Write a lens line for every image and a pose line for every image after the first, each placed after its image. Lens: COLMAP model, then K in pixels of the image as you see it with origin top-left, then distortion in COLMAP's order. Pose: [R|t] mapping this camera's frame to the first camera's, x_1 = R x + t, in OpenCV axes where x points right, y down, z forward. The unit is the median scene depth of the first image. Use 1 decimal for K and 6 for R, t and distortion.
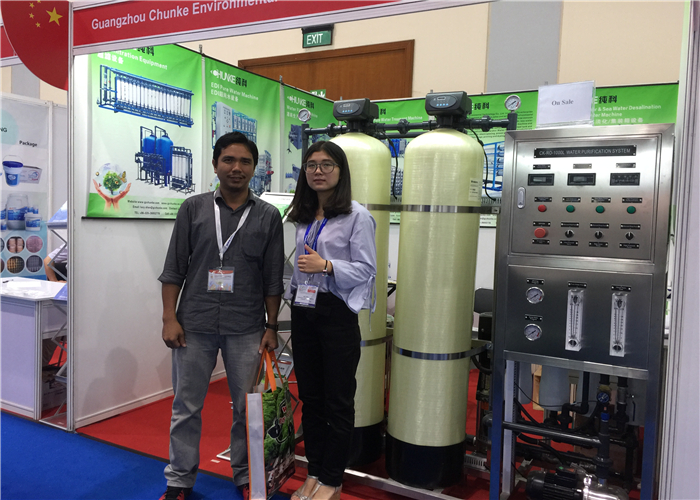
lens RADIAL K [[611.0, 0, 350.0], [0, 611.0, 250.0], [0, 0, 1]] dist [0.045870, -0.012080]
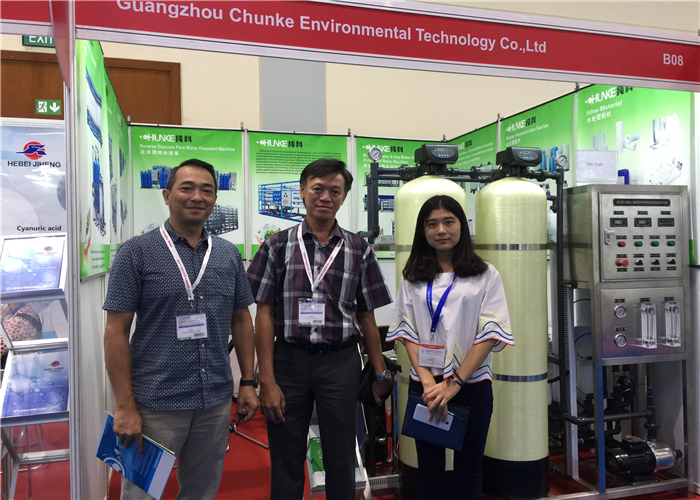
lens RADIAL K [[603.2, 0, 351.1], [0, 603.2, 238.1], [0, 0, 1]] dist [0.103395, -0.159656]
pose [[0.697007, -0.031655, 0.716365, -0.883519], [0.073655, 0.996901, -0.027614, -0.074445], [-0.713271, 0.072011, 0.697179, 0.424594]]
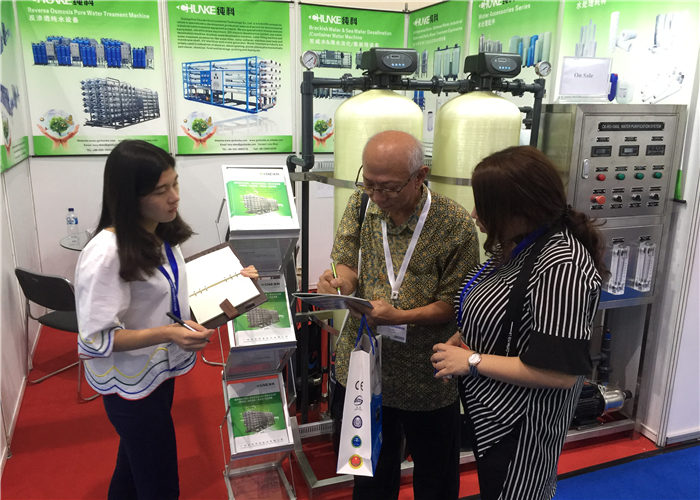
lens RADIAL K [[606.7, 0, 349.1], [0, 606.7, 259.1], [0, 0, 1]] dist [0.080826, -0.106044]
pose [[0.651172, -0.212256, 0.728644, -0.710158], [0.047648, 0.969634, 0.239875, -0.182504], [-0.757433, -0.121481, 0.641512, 0.524151]]
